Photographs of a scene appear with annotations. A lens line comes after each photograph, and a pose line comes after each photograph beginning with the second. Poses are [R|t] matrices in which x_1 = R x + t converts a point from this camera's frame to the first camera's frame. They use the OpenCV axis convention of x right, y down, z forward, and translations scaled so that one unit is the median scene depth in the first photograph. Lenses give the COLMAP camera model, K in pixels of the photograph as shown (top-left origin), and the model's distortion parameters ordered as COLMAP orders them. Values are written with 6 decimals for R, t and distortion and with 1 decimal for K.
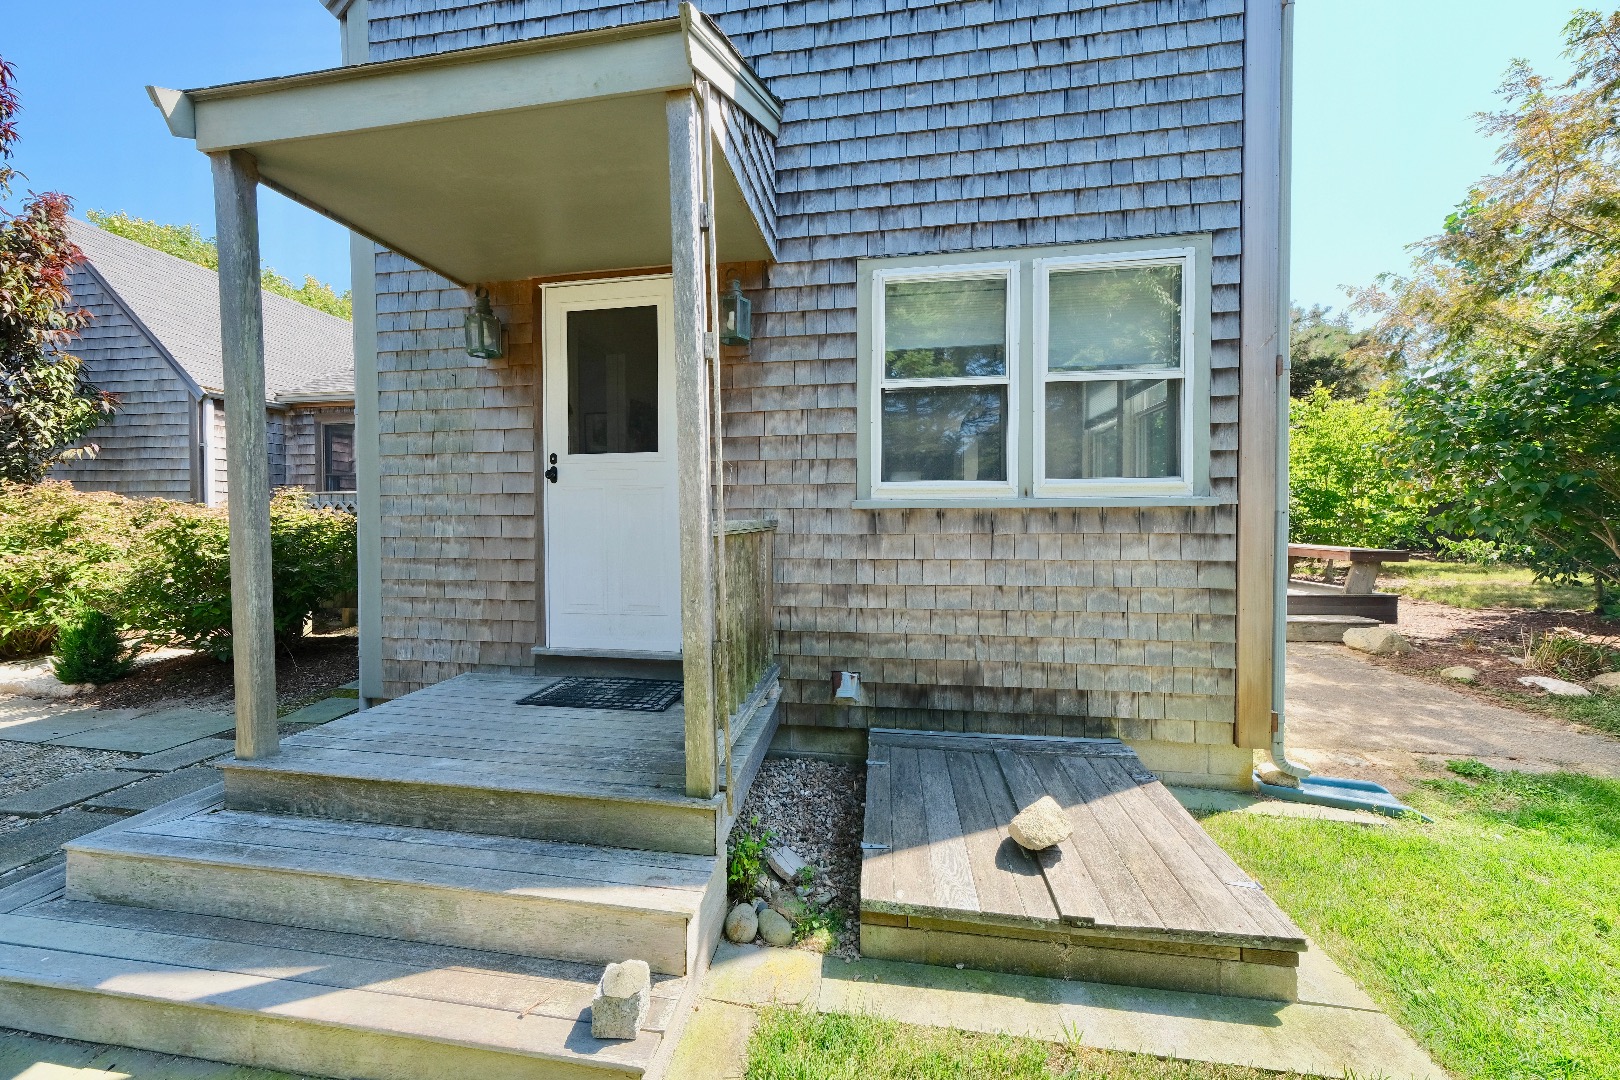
lens RADIAL K [[554.3, 0, 814.3], [0, 554.3, 535.4], [0, 0, 1]] dist [0.008743, 0.000108]
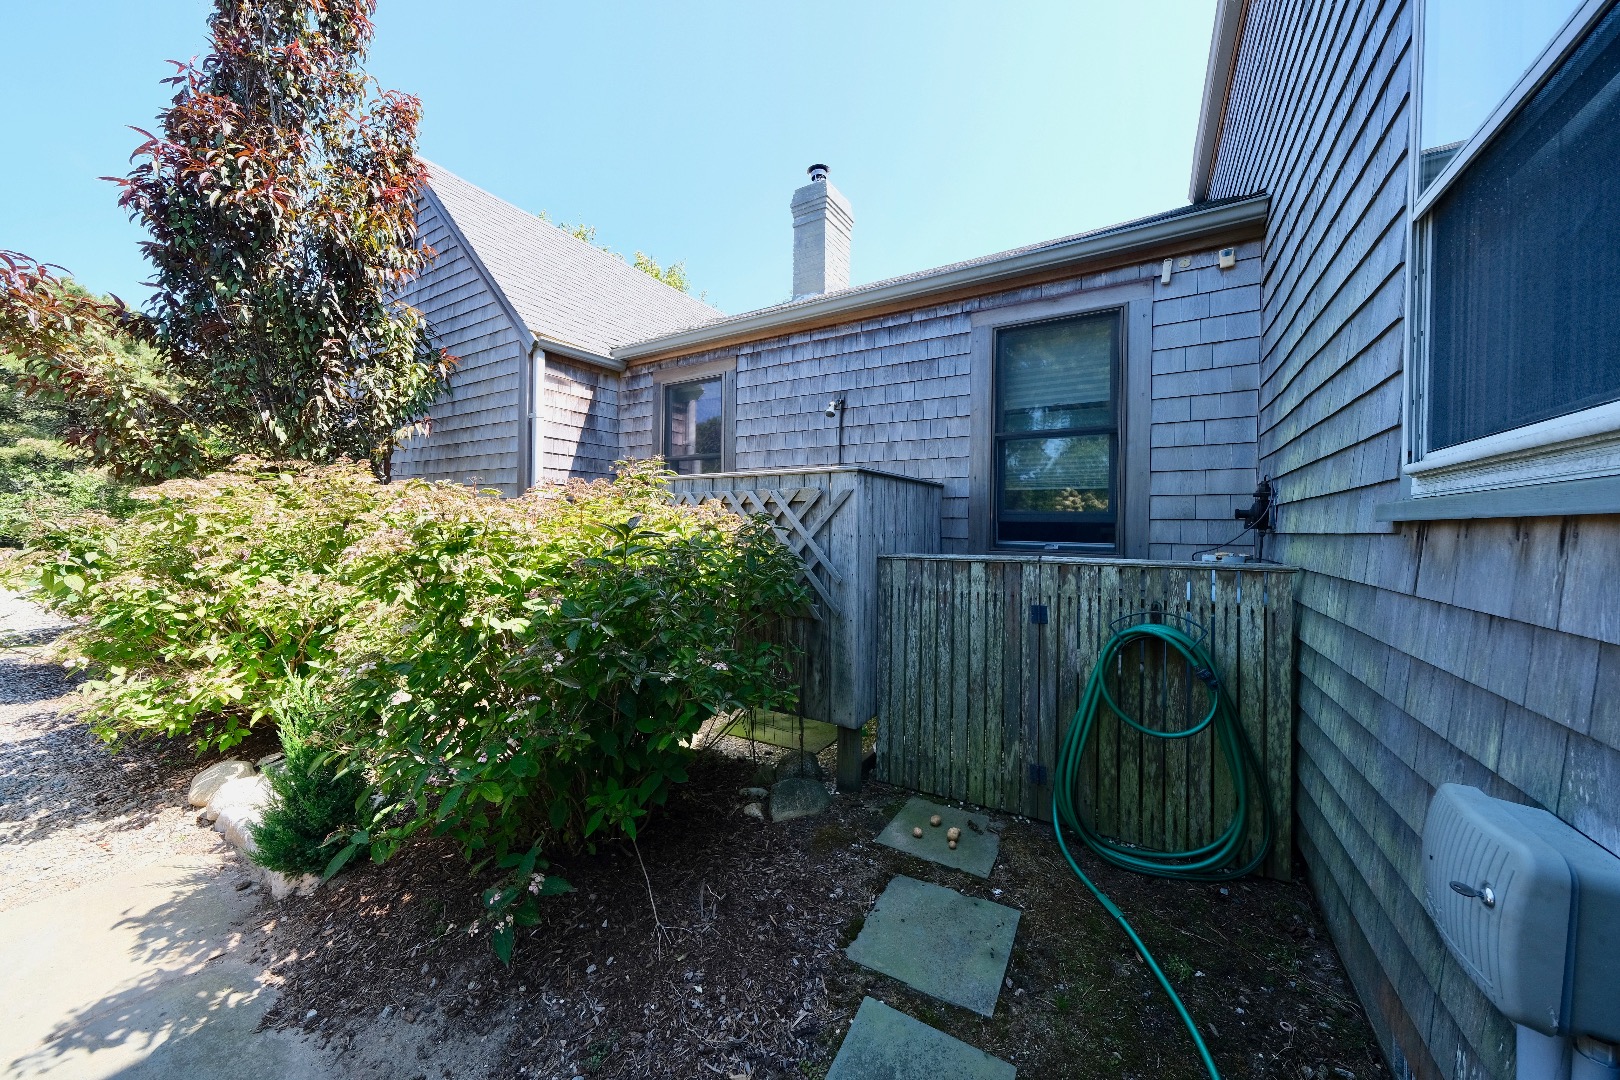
lens RADIAL K [[554.3, 0, 805.5], [0, 554.3, 531.6], [0, 0, 1]] dist [0.008743, 0.000108]
pose [[0.919246, 0.022629, -0.393032, -0.525858], [-0.029199, 0.999516, -0.010745, -0.020681], [0.392598, 0.021354, 0.919462, 0.524718]]
